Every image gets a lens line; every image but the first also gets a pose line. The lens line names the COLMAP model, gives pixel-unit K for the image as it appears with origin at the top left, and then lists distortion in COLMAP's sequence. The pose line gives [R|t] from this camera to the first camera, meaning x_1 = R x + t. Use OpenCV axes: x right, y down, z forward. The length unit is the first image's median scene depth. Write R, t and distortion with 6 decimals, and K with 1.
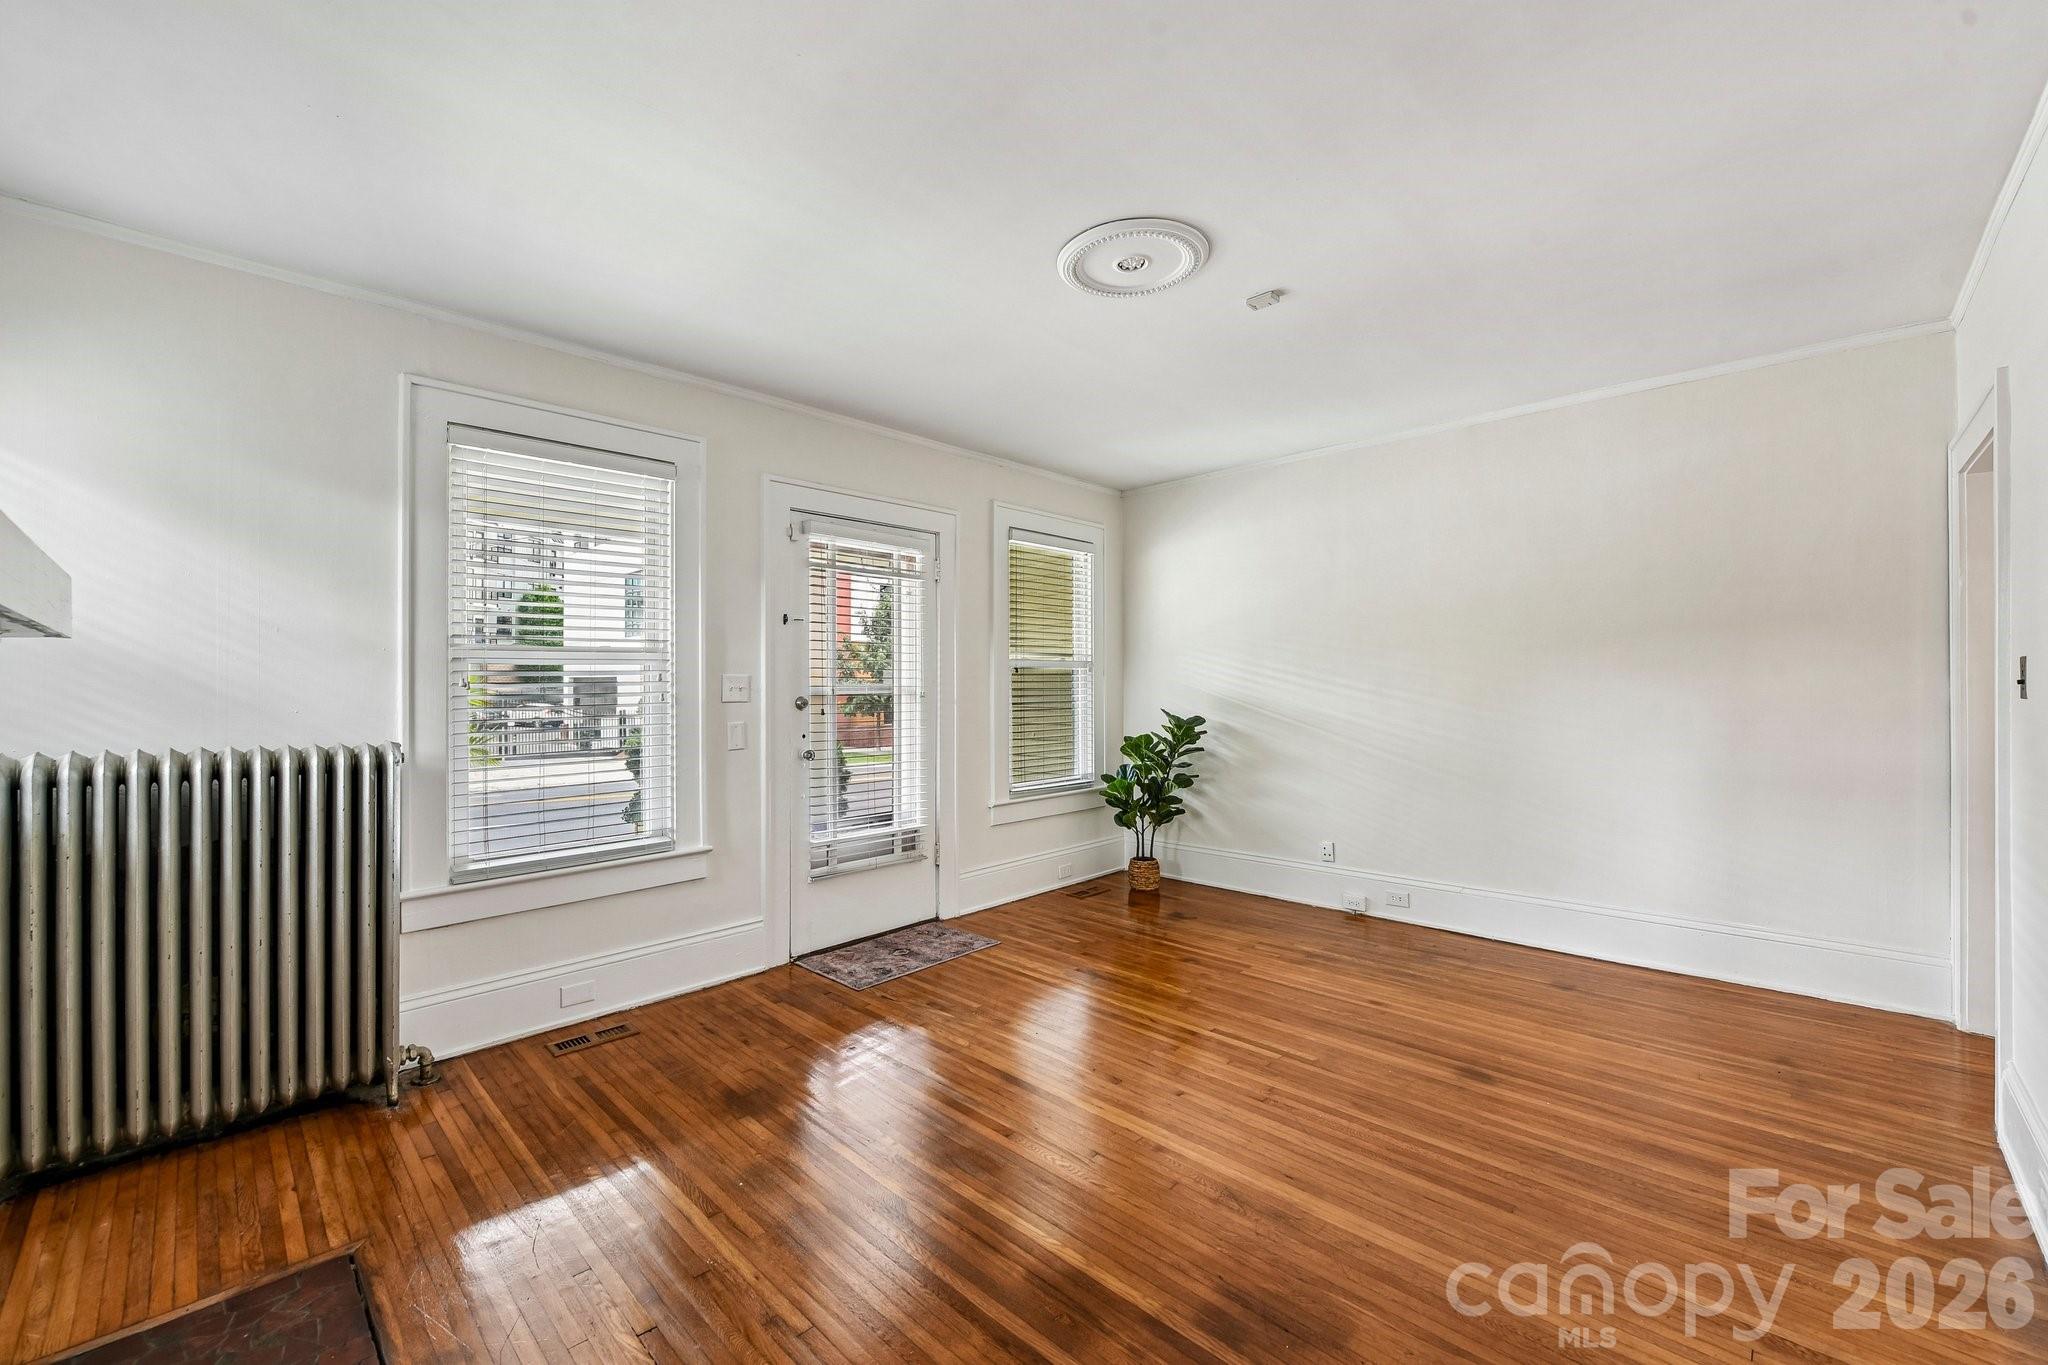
lens RADIAL K [[822.6, 0, 1023.7], [0, 822.6, 684.3], [0, 0, 1]] dist [-0.014011, -0.000756]
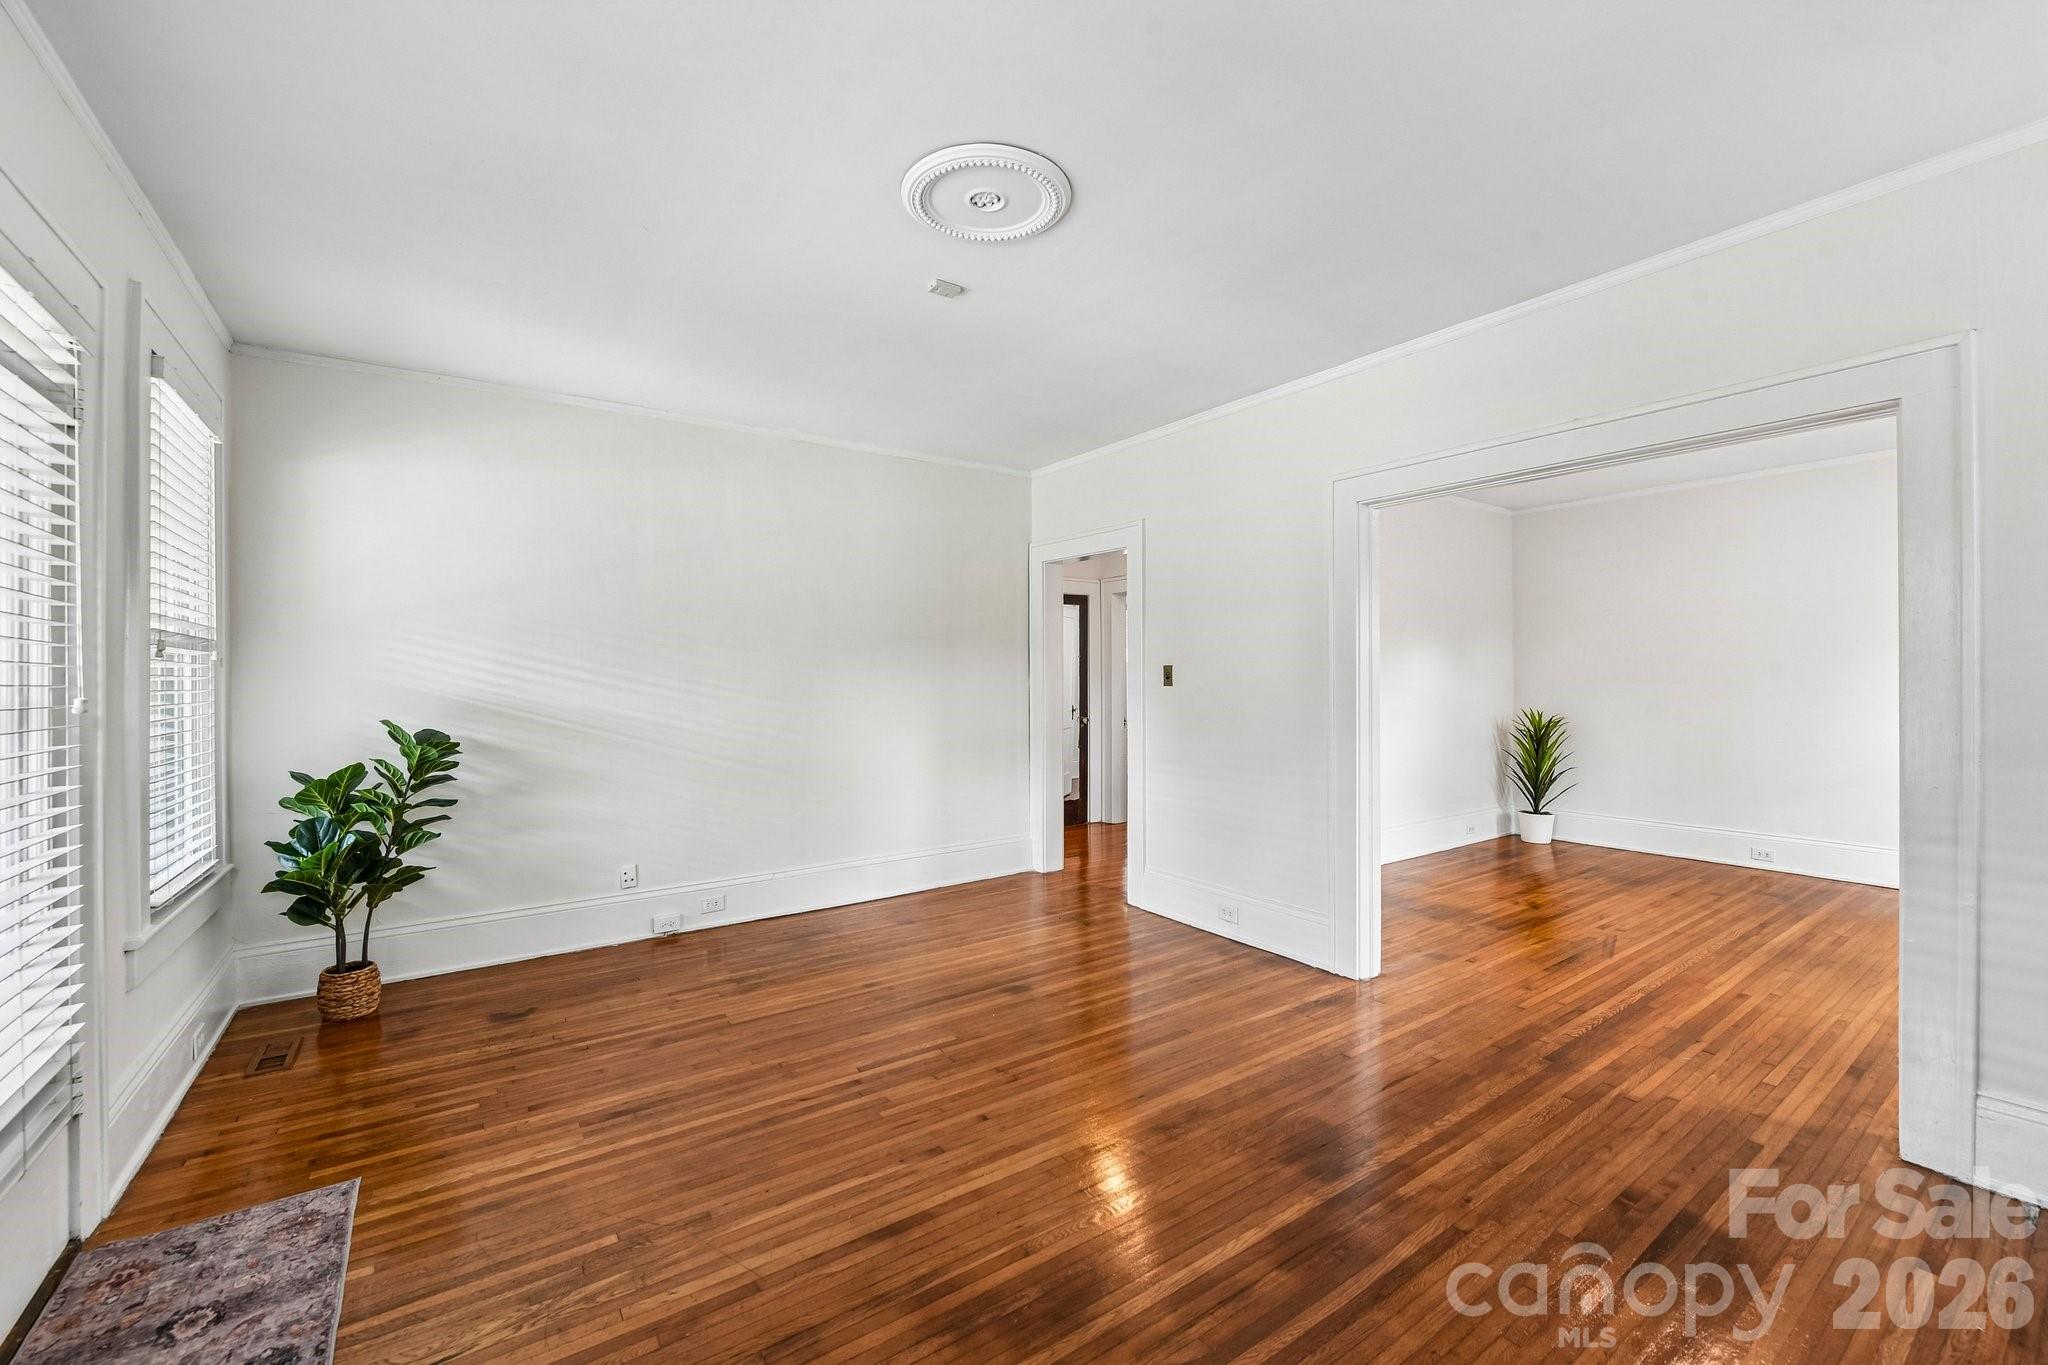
lens RADIAL K [[822.6, 0, 1023.7], [0, 822.6, 684.3], [0, 0, 1]] dist [-0.014011, -0.000756]
pose [[0.192325, -0.002864, 0.981327, -0.470688], [0.008400, 0.999964, 0.001272, 0.006029], [-0.981295, 0.007998, 0.192342, 0.513991]]
